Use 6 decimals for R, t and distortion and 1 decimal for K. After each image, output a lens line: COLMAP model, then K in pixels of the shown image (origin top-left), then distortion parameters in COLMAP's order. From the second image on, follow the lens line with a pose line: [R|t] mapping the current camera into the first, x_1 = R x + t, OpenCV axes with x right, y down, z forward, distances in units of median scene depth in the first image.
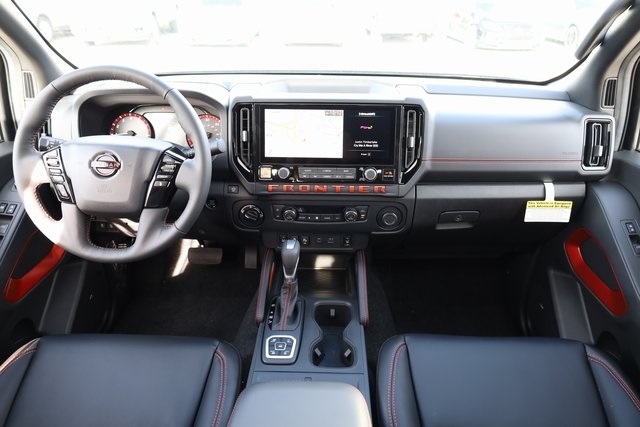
lens RADIAL K [[440.8, 0, 320.0], [0, 440.8, 213.5], [0, 0, 1]] dist [0.091362, -0.000317]
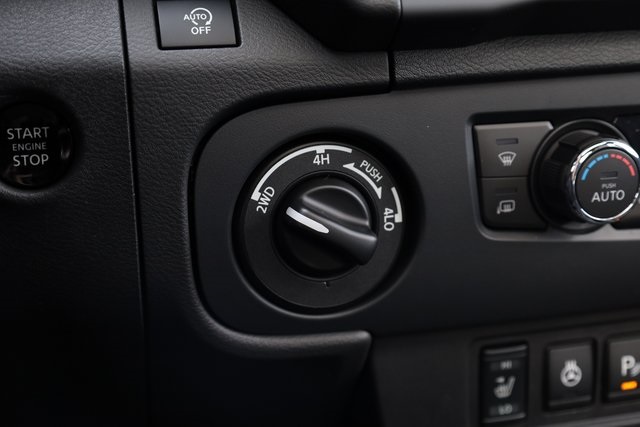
lens RADIAL K [[906.8, 0, 320.0], [0, 906.8, 213.5], [0, 0, 1]] dist [0.011804, 0.021726]
pose [[0.958330, -0.095441, 0.269250, -0.246838], [0.150453, 0.969850, -0.191715, 0.059163], [-0.242834, 0.224236, 0.943795, 0.779680]]
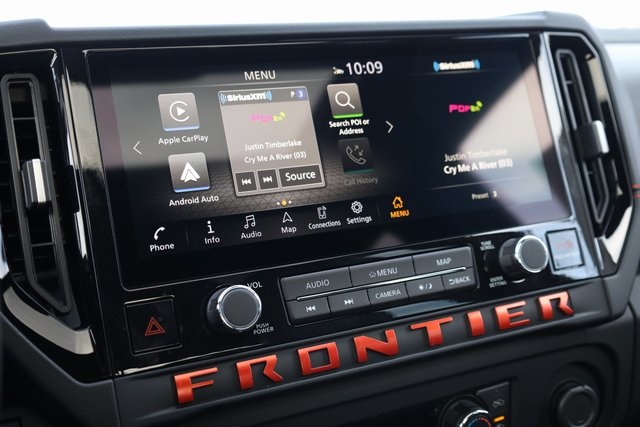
lens RADIAL K [[802.1, 0, 320.4], [0, 802.1, 206.3], [0, 0, 1]] dist [-0.005808, 0.034533]
pose [[0.883529, -0.123999, 0.451665, -0.226309], [0.263836, 0.928531, -0.261190, -0.018883], [-0.386998, 0.349934, 0.853100, 0.593637]]
